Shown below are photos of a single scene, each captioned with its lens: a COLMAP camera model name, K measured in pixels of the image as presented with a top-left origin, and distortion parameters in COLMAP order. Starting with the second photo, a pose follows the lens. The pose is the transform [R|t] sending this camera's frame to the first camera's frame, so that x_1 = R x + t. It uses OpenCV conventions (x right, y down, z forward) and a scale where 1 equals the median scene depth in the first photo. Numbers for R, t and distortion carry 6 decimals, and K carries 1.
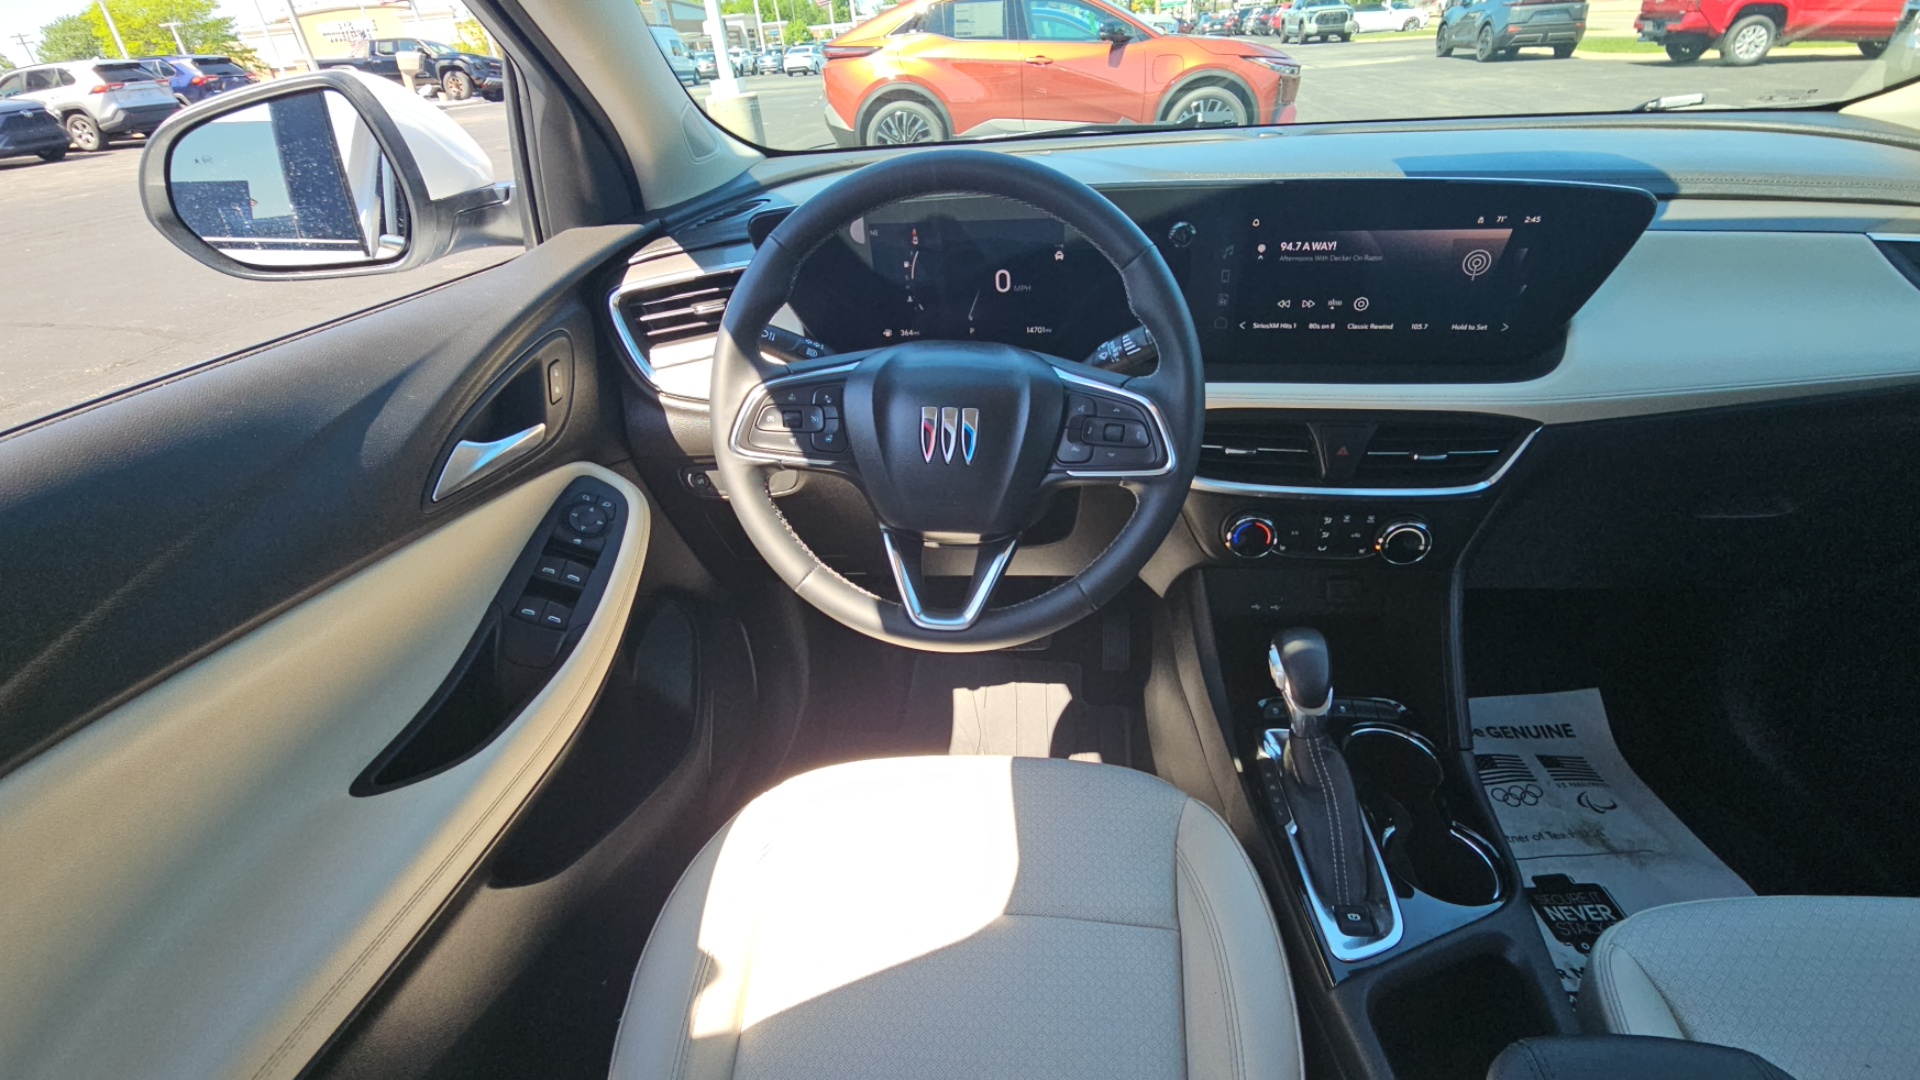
lens RADIAL K [[858.6, 0, 980.8], [0, 858.6, 545.9], [0, 0, 1]] dist [0.008112, -0.006399]
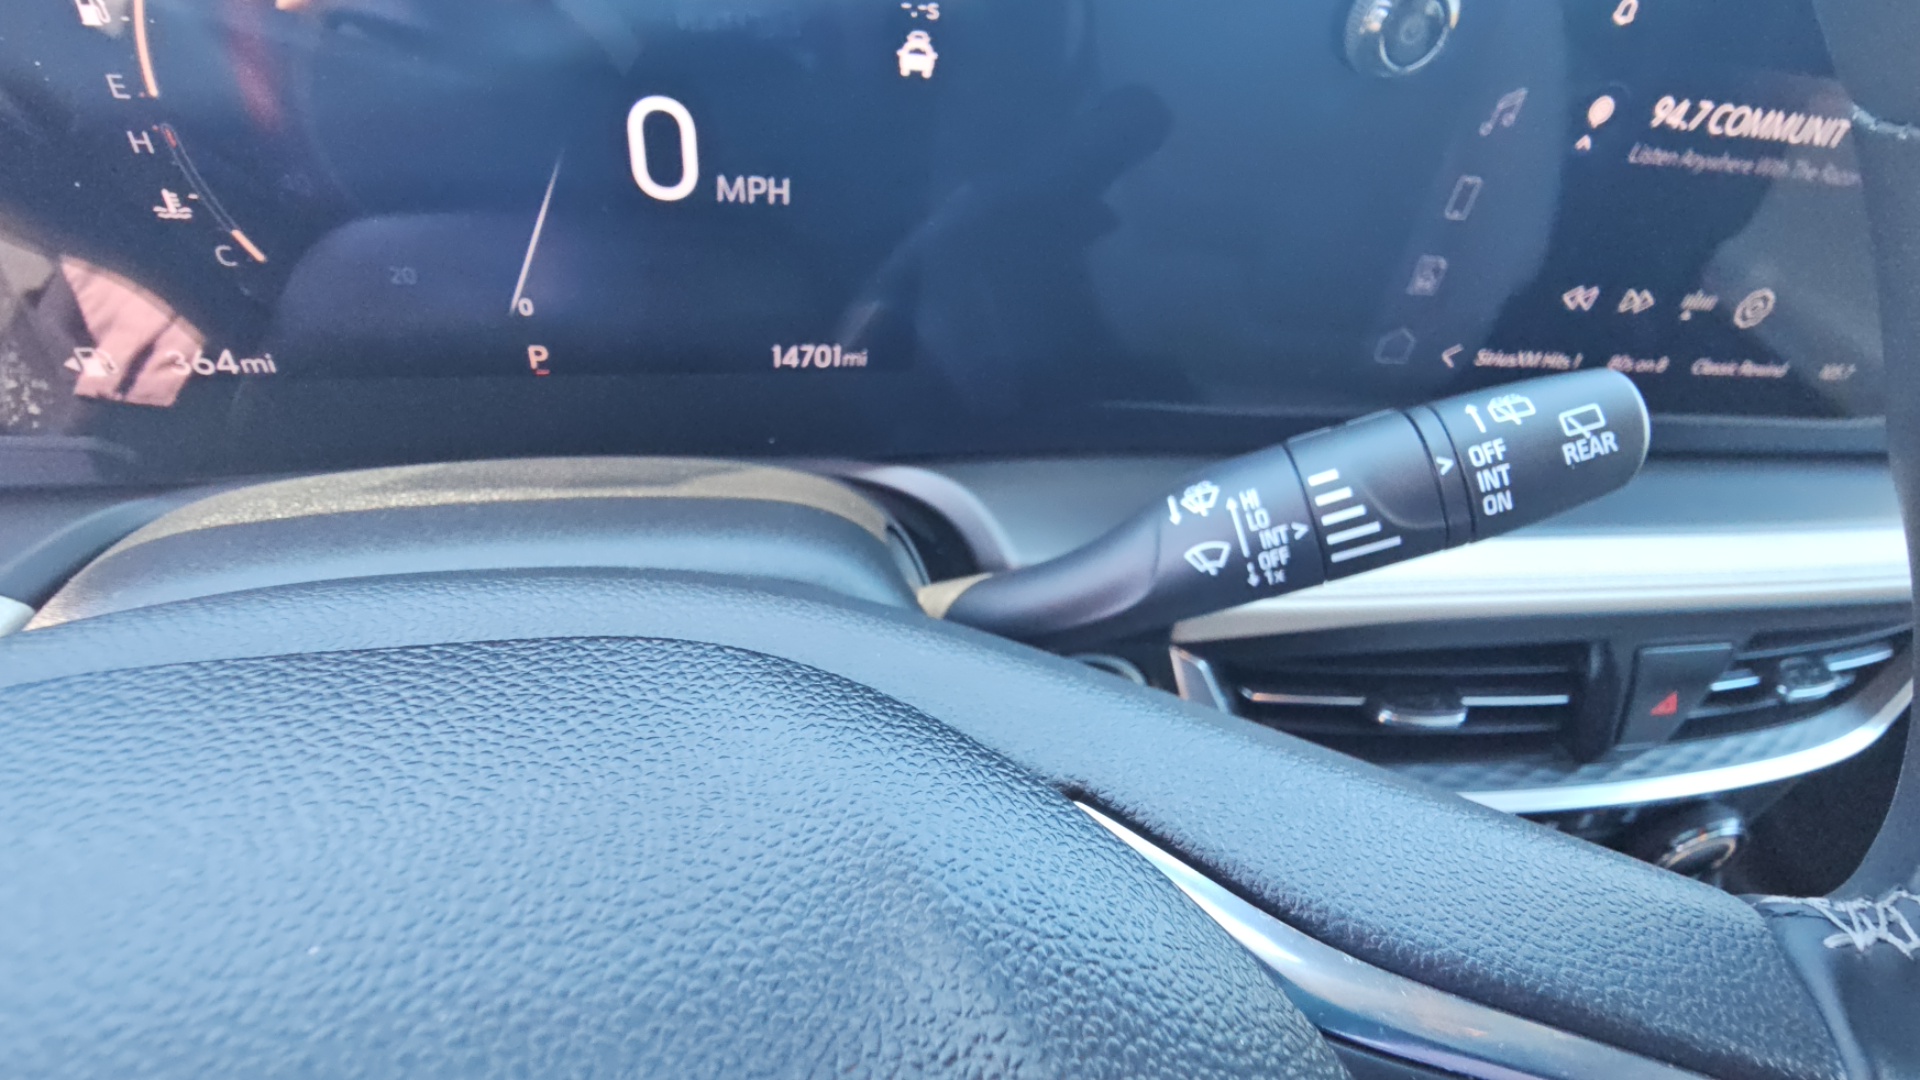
lens RADIAL K [[858.6, 0, 979.7], [0, 858.6, 534.4], [0, 0, 1]] dist [0.008112, -0.006399]
pose [[0.925347, -0.077338, 0.371150, 0.011009], [0.039043, 0.993207, 0.109617, -0.224535], [-0.377106, -0.086943, 0.922080, 0.735087]]
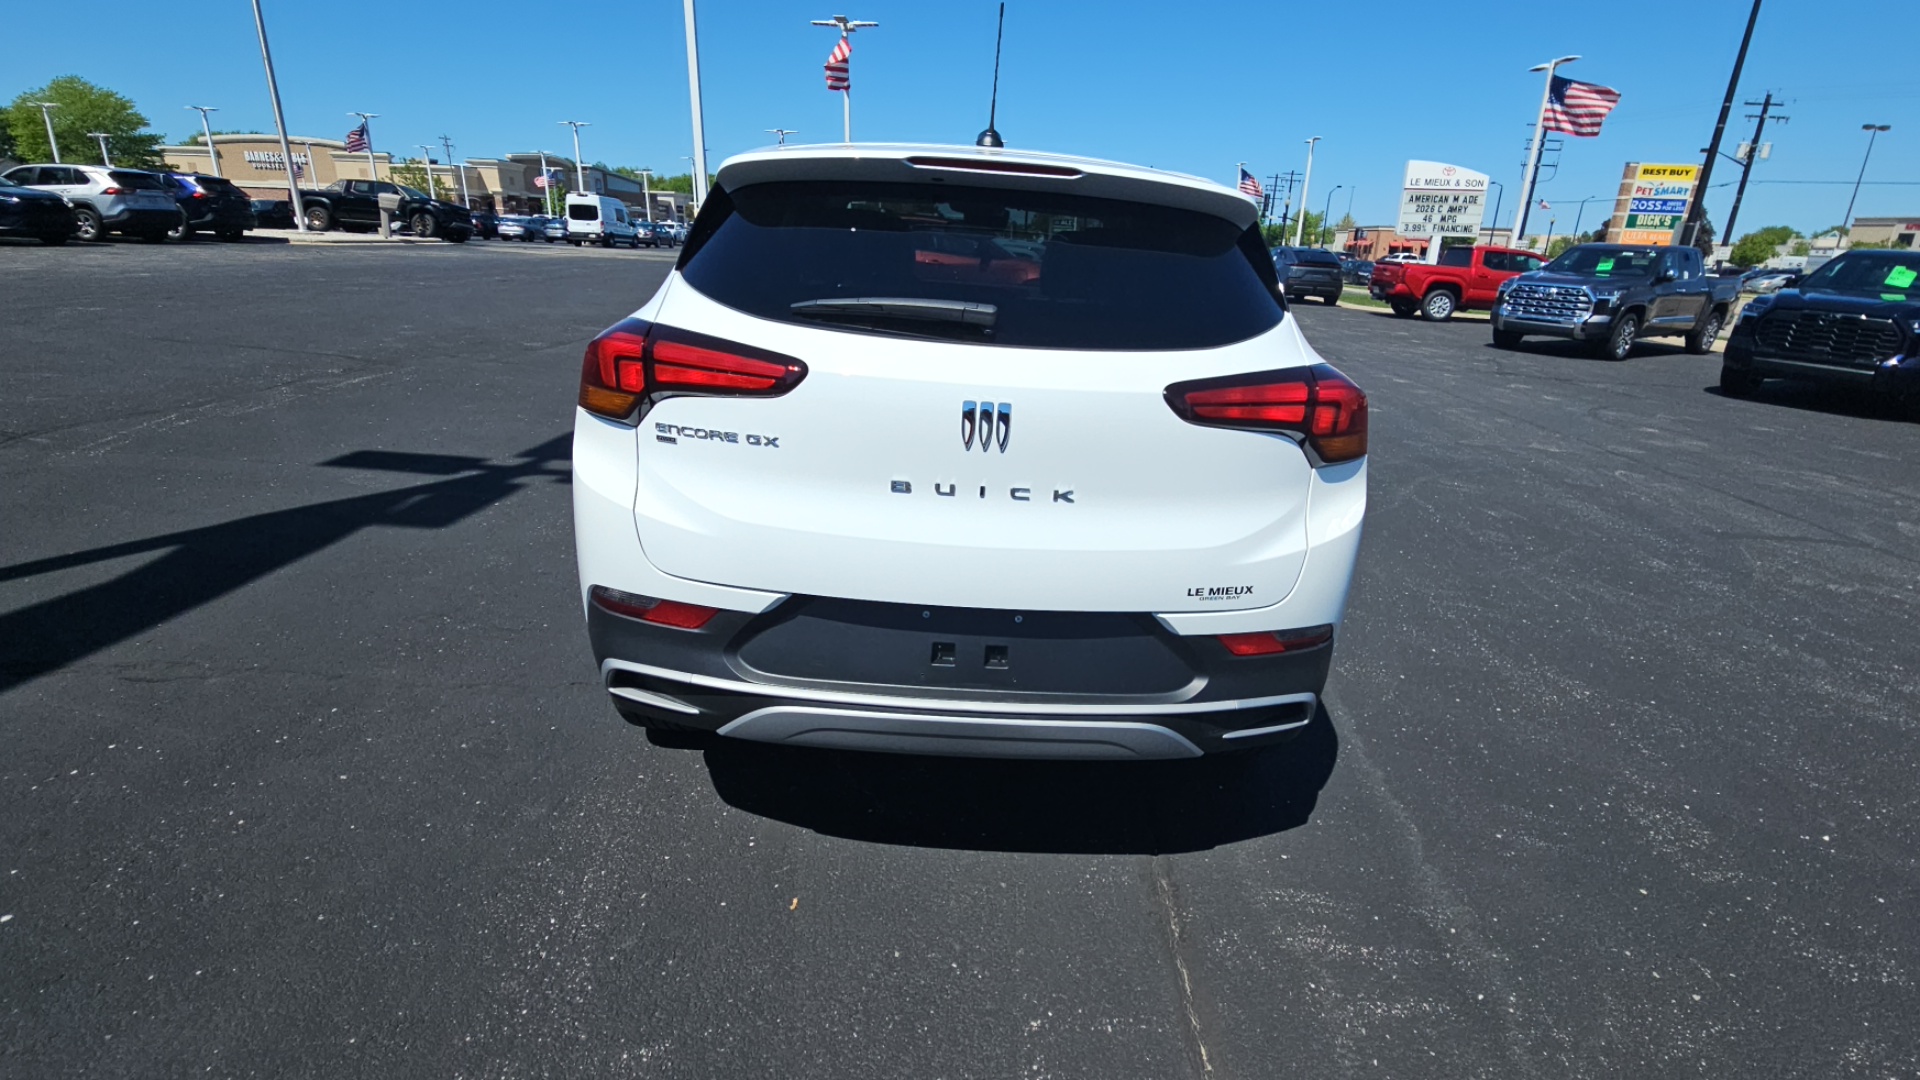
lens RADIAL K [[858.6, 0, 977.9], [0, 858.6, 548.1], [0, 0, 1]] dist [0.008112, -0.006399]
pose [[0.989910, 0.072142, 0.121955, -0.047195], [-0.047463, 0.979788, -0.194328, 2.018746], [-0.133510, 0.186579, 0.973326, -3.579251]]
